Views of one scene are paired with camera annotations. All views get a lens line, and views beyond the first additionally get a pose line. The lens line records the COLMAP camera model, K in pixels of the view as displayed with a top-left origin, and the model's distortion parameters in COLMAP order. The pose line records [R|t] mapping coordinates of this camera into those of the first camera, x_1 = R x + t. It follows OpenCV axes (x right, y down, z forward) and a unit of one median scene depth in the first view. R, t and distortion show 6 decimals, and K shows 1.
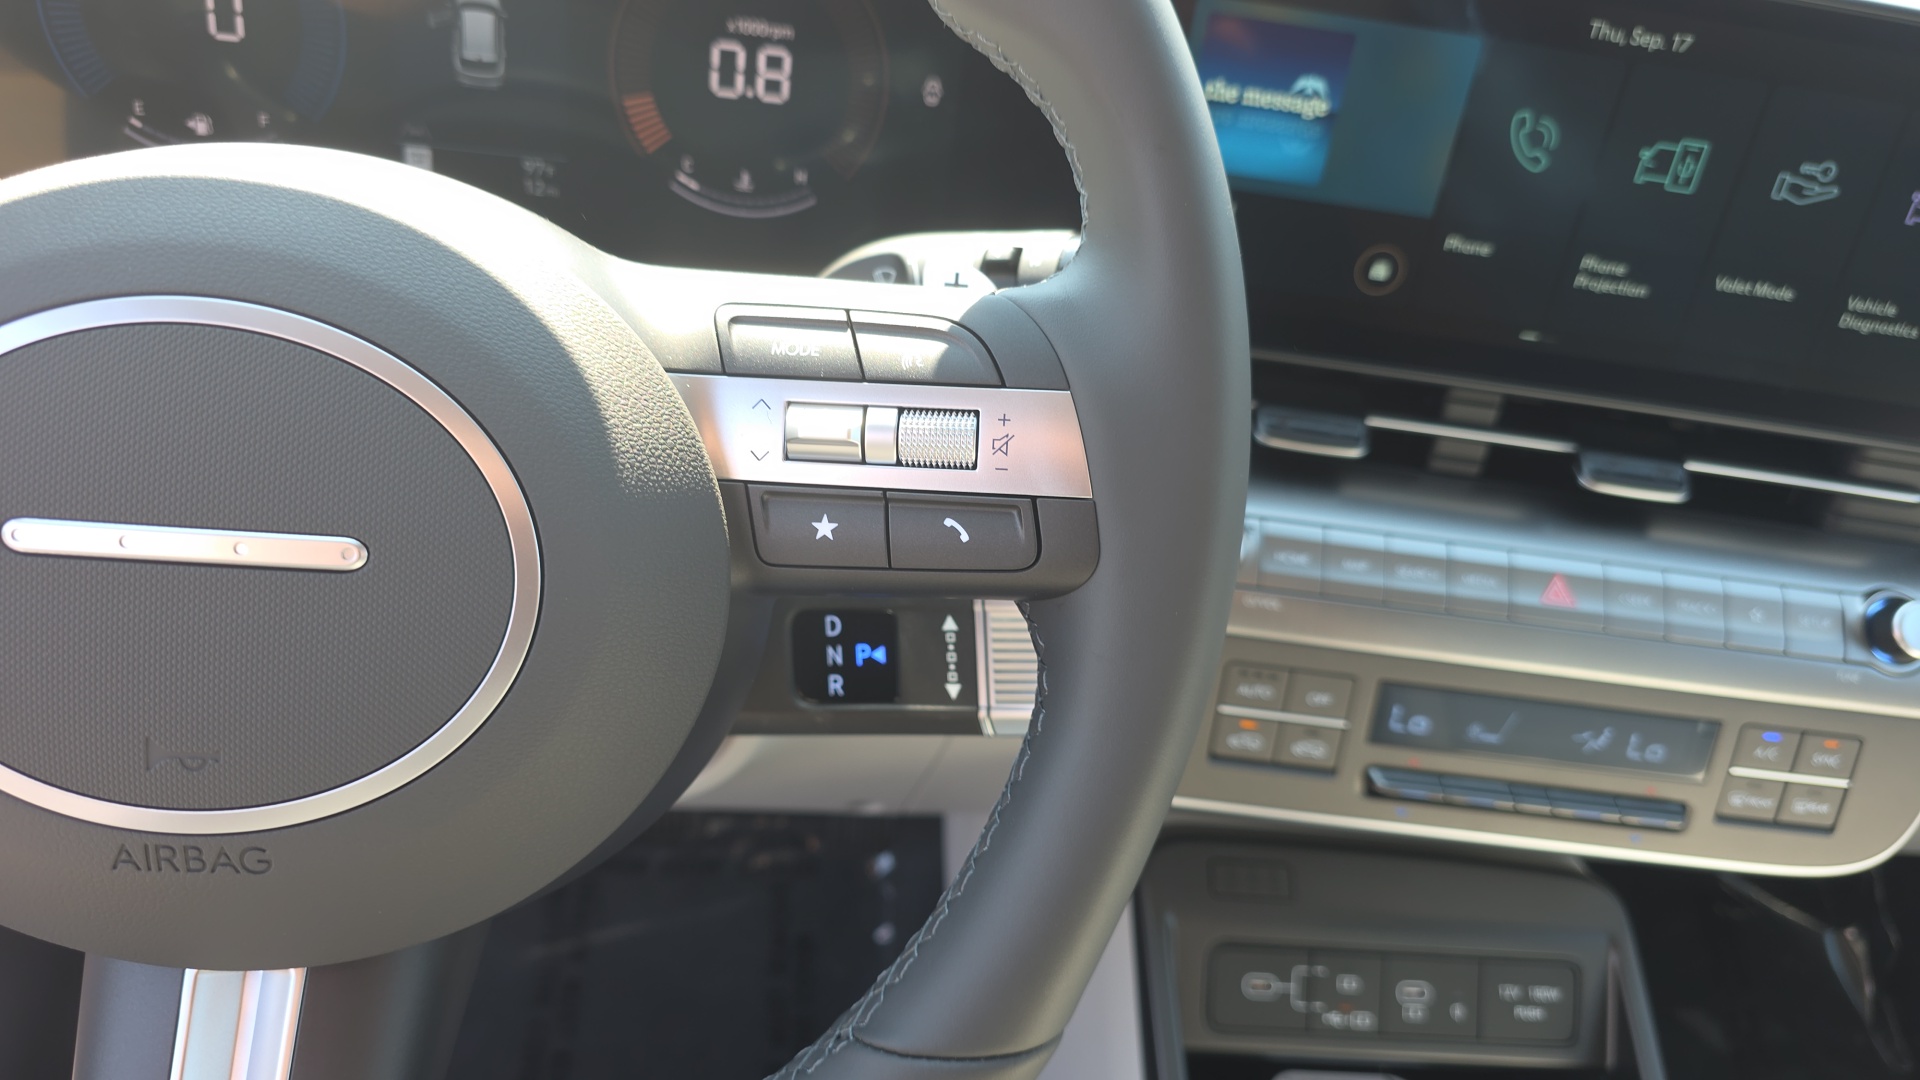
lens RADIAL K [[1315.3, 0, 948.0], [0, 1315.3, 535.4], [0, 0, 1]] dist [0.042454, -0.044161]
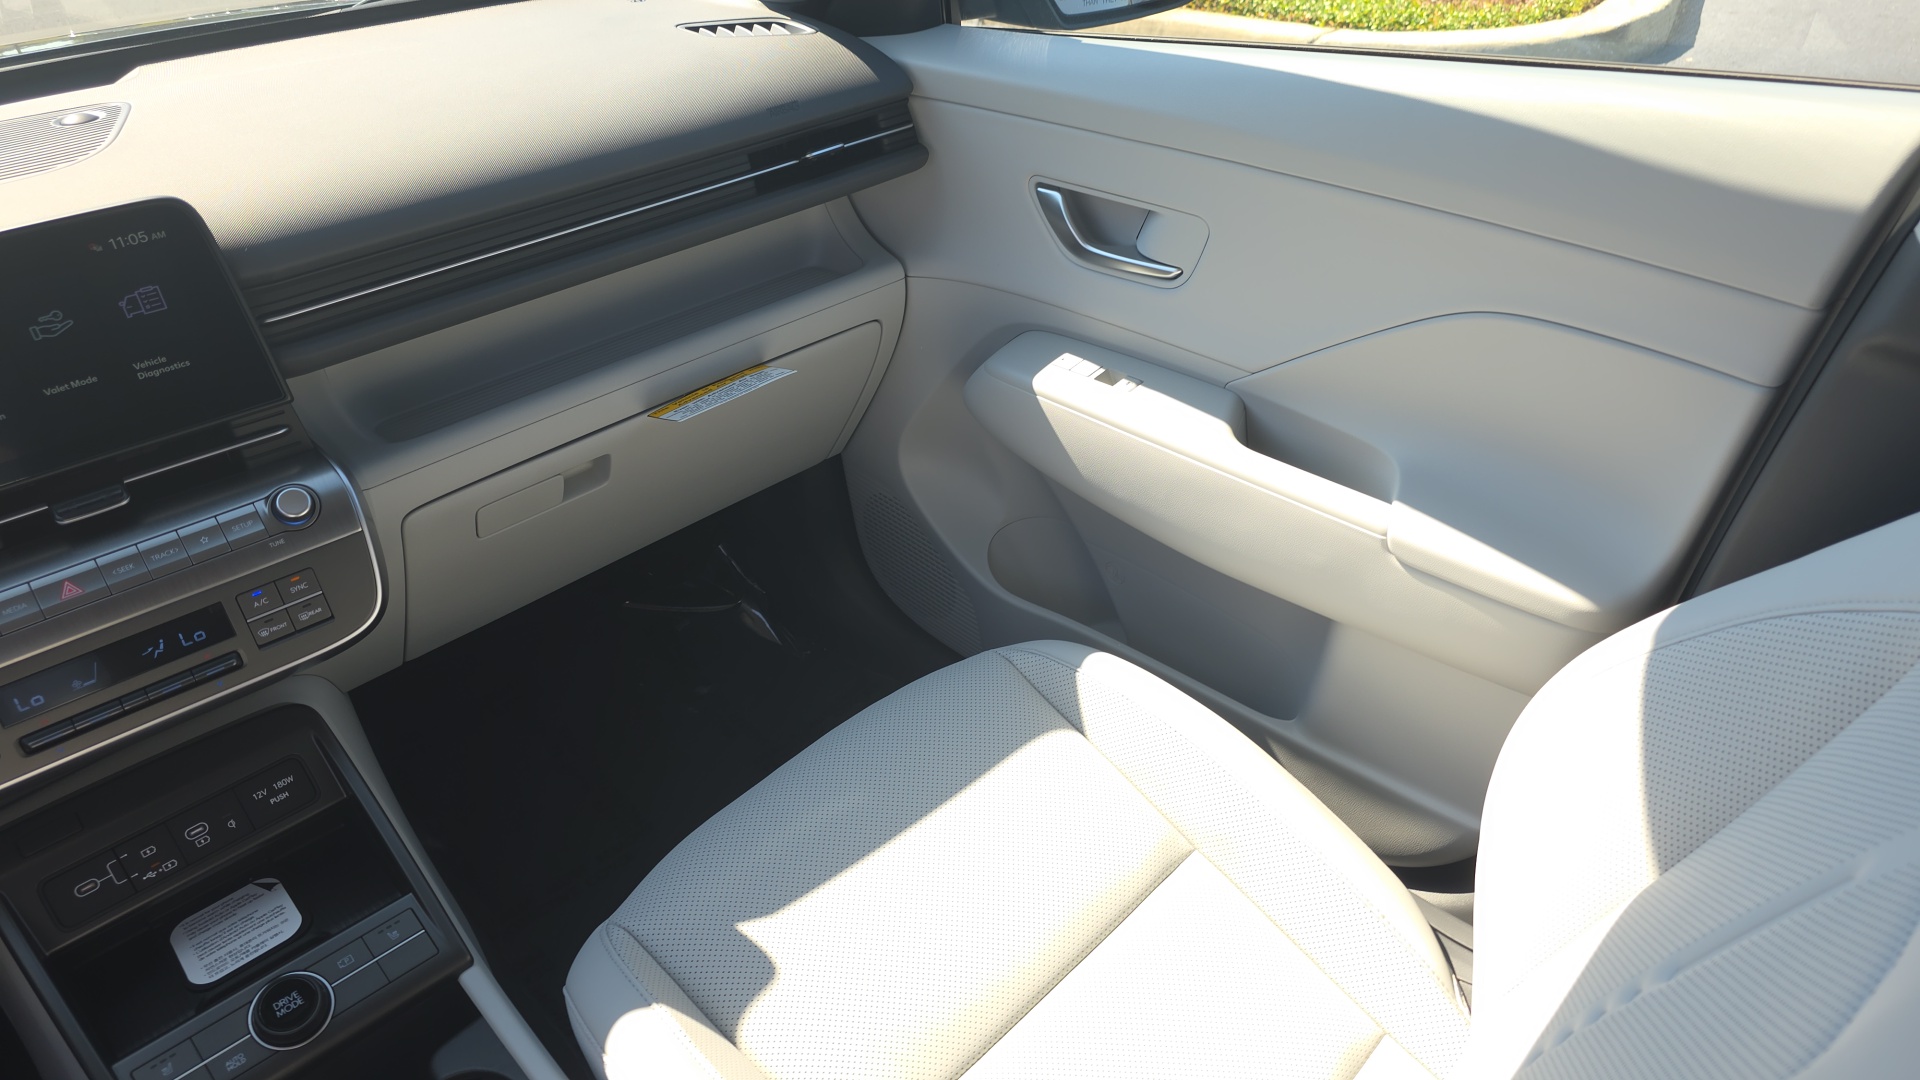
lens RADIAL K [[1315.3, 0, 1001.1], [0, 1315.3, 503.2], [0, 0, 1]] dist [0.042454, -0.044161]
pose [[0.745865, -0.494583, 0.446176, 0.688615], [0.480042, 0.863497, 0.154701, 0.273170], [-0.461784, 0.098797, 0.881473, -1.120535]]
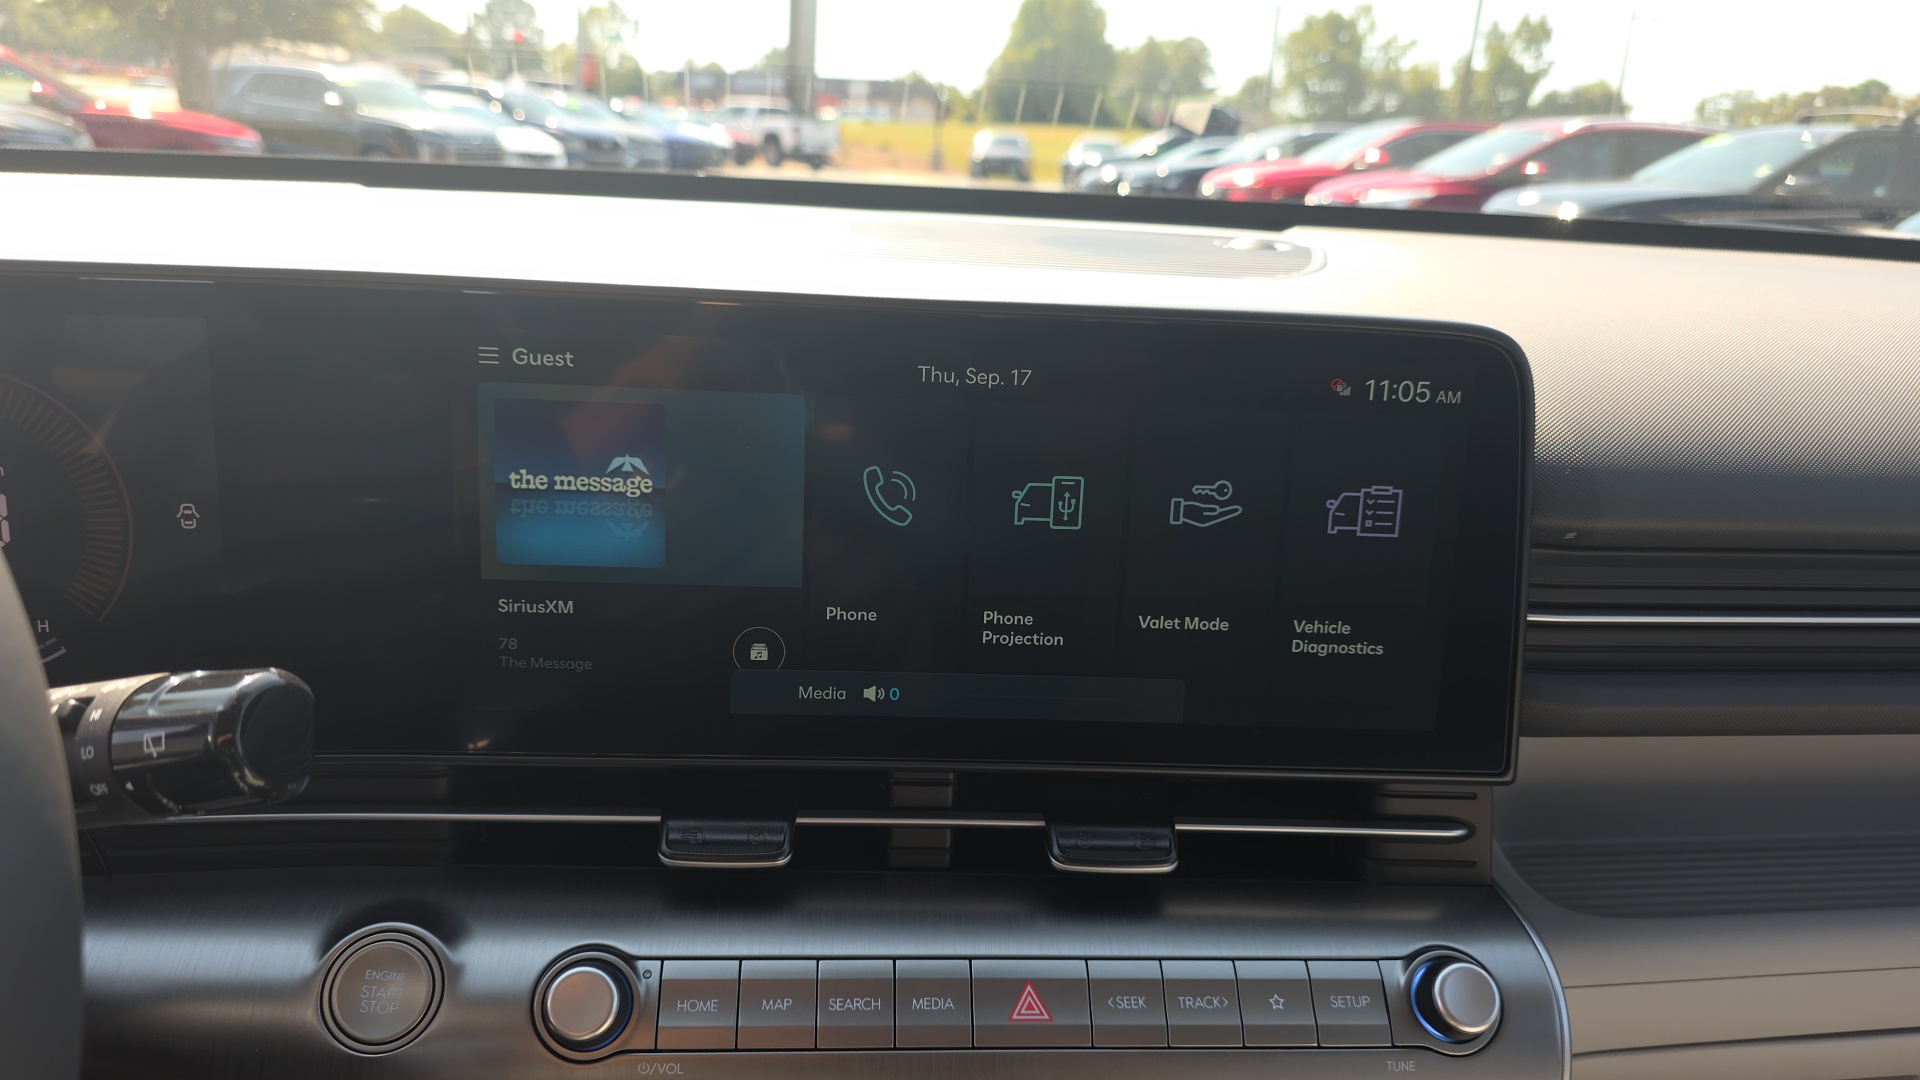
lens RADIAL K [[1315.3, 0, 939.5], [0, 1315.3, 569.6], [0, 0, 1]] dist [0.042454, -0.044161]
pose [[0.992536, -0.112007, 0.048231, 0.421721], [0.120404, 0.962829, -0.241793, -0.027782], [-0.019356, 0.245796, 0.969128, 0.145206]]
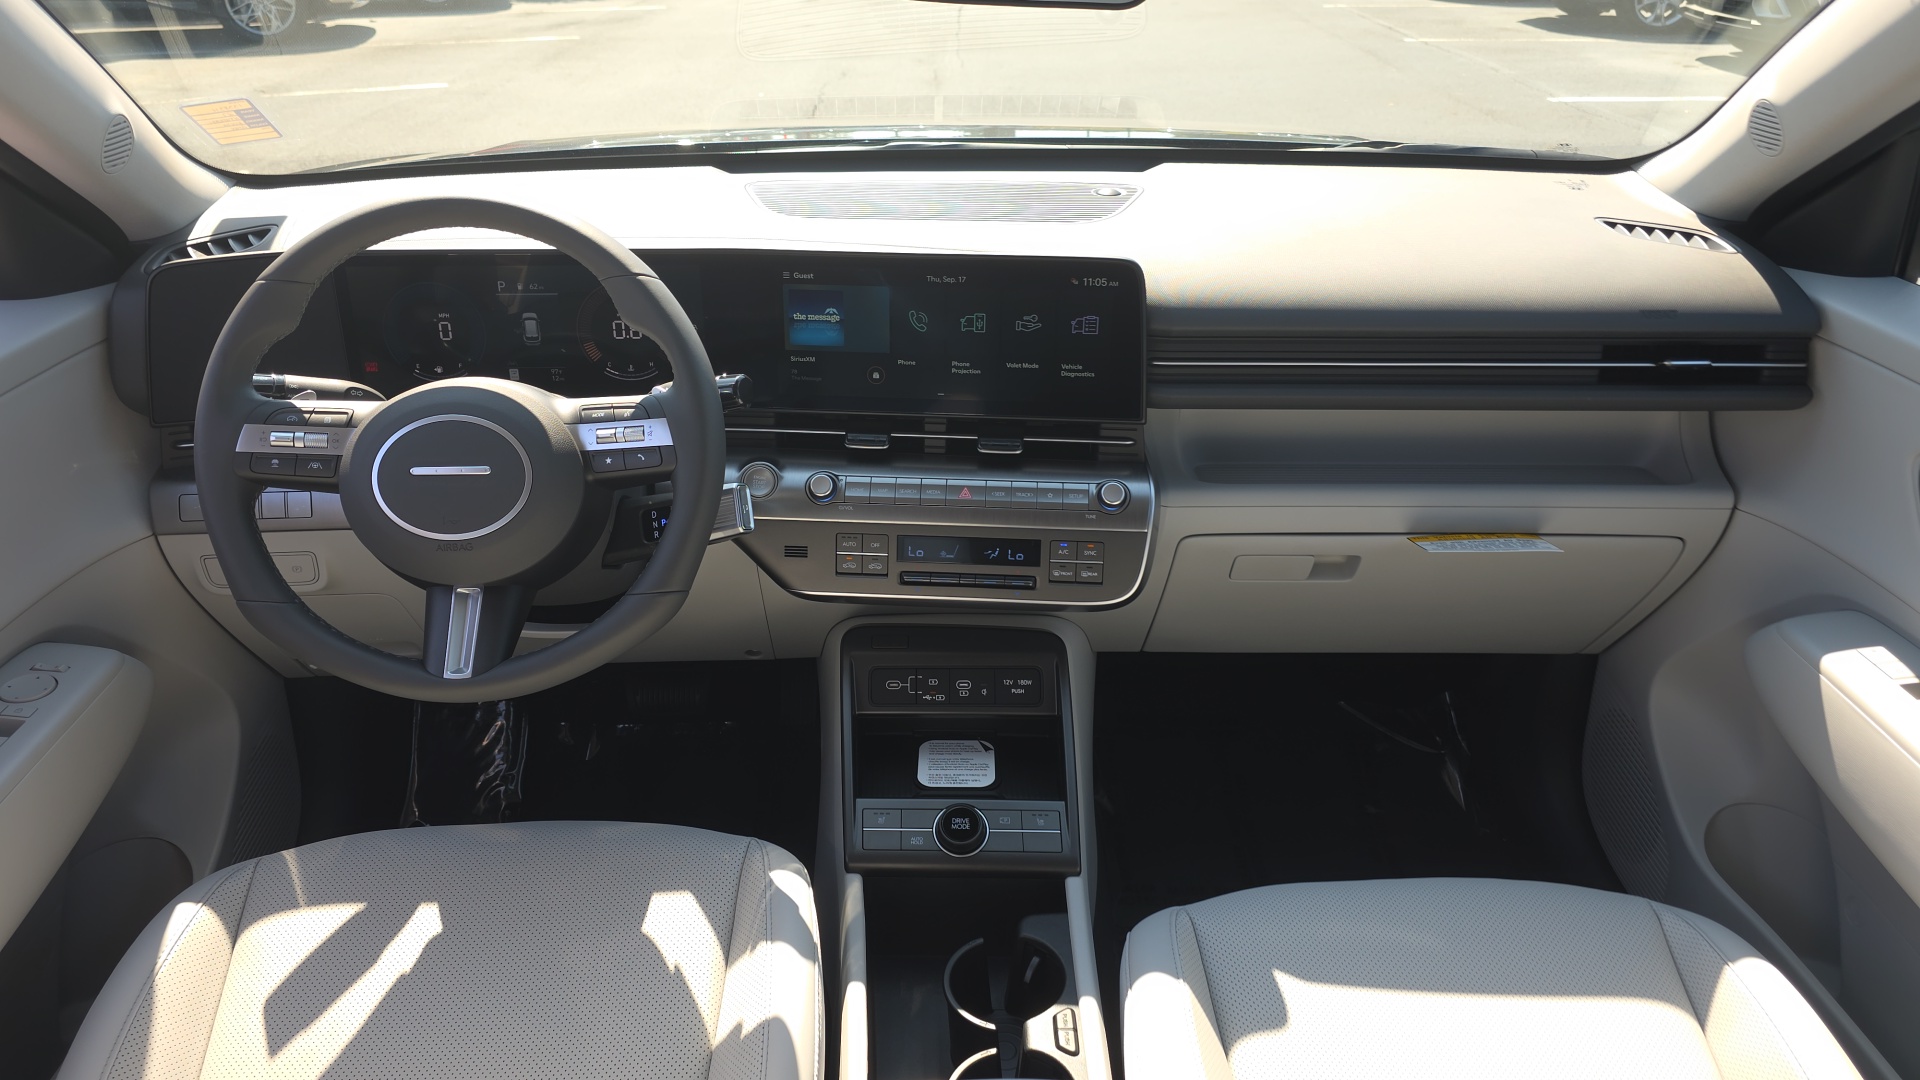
lens RADIAL K [[1318.7, 0, 942.8], [0, 1318.7, 546.9], [0, 0, 1]] dist [0.069921, -0.057364]
pose [[0.987452, -0.095924, -0.125445, 0.767546], [0.083809, 0.991598, -0.098534, 0.408552], [0.133843, 0.086784, 0.987195, -1.534323]]
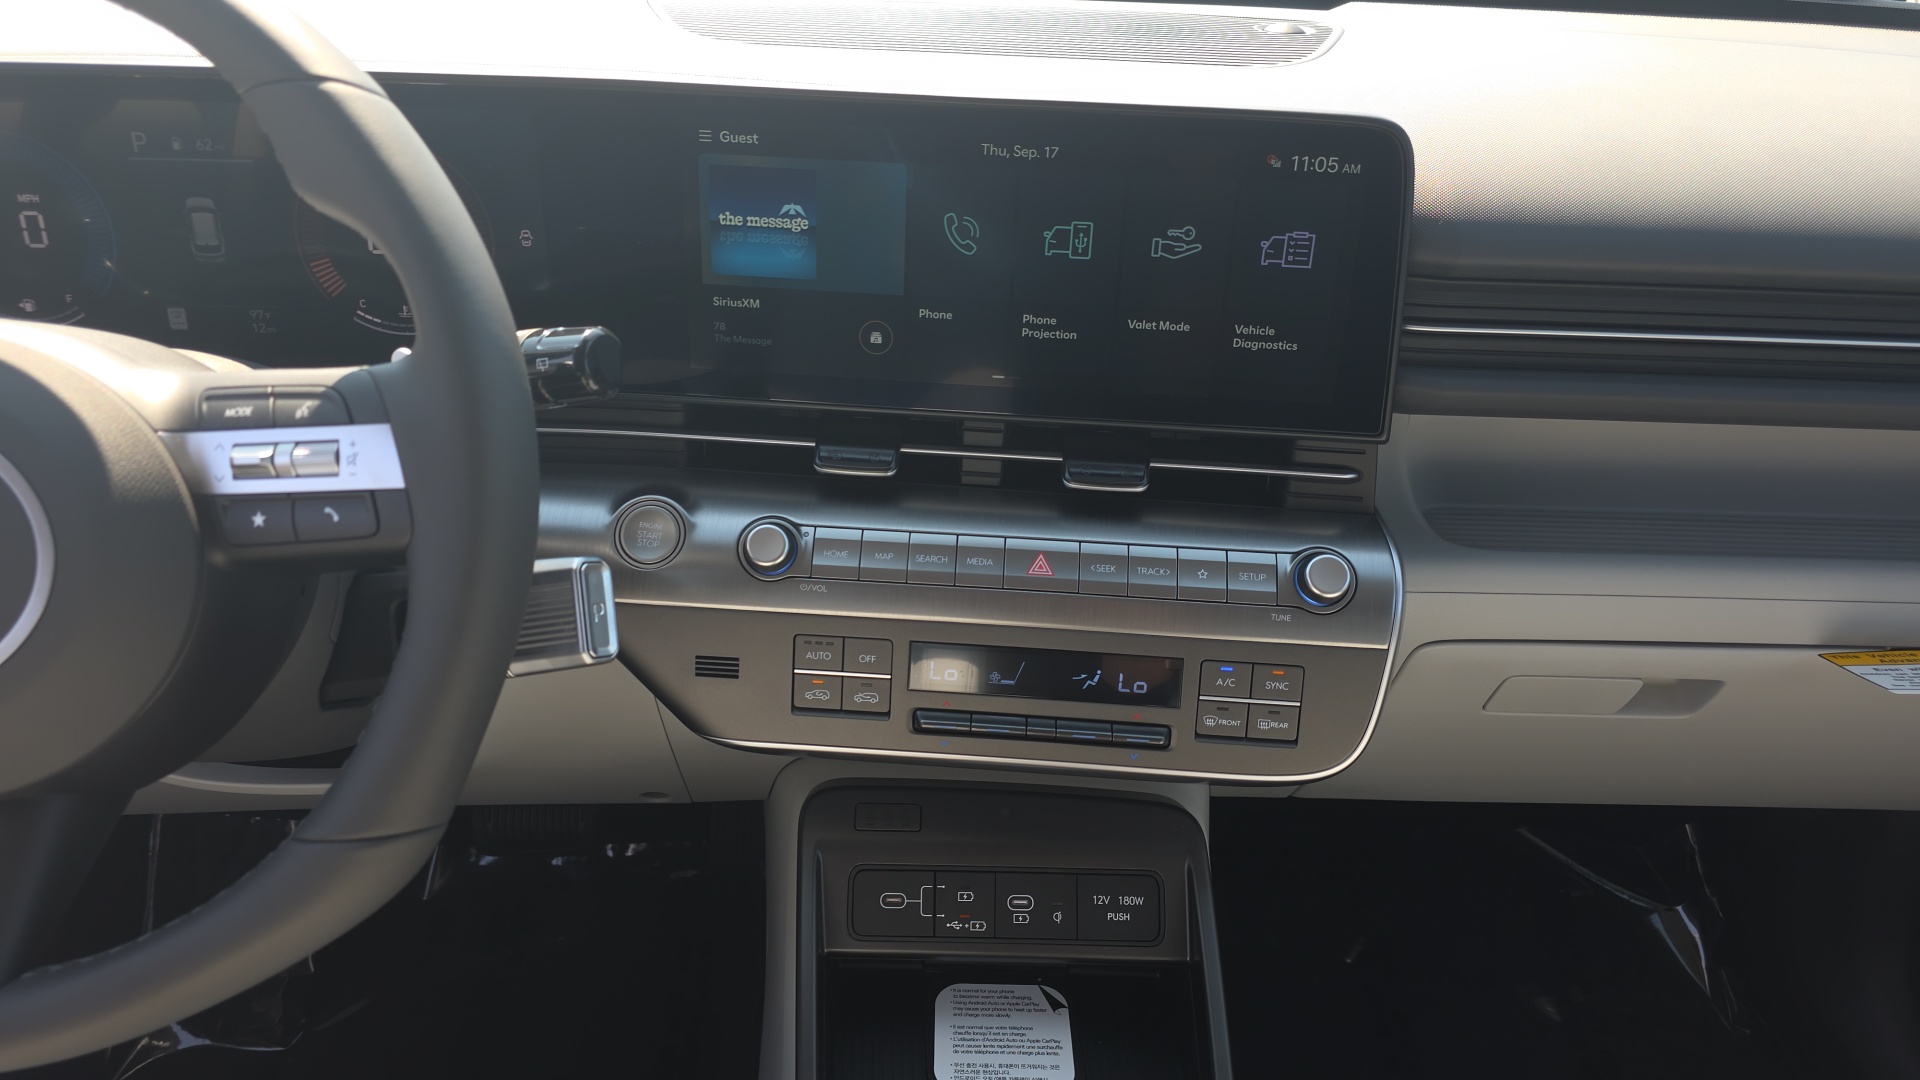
lens RADIAL K [[1315.3, 0, 950.7], [0, 1315.3, 552.2], [0, 0, 1]] dist [0.042454, -0.044161]
pose [[0.992451, -0.070682, -0.100228, 0.536775], [0.064182, 0.995709, -0.066669, 0.117403], [0.104511, 0.059733, 0.992728, -0.320206]]
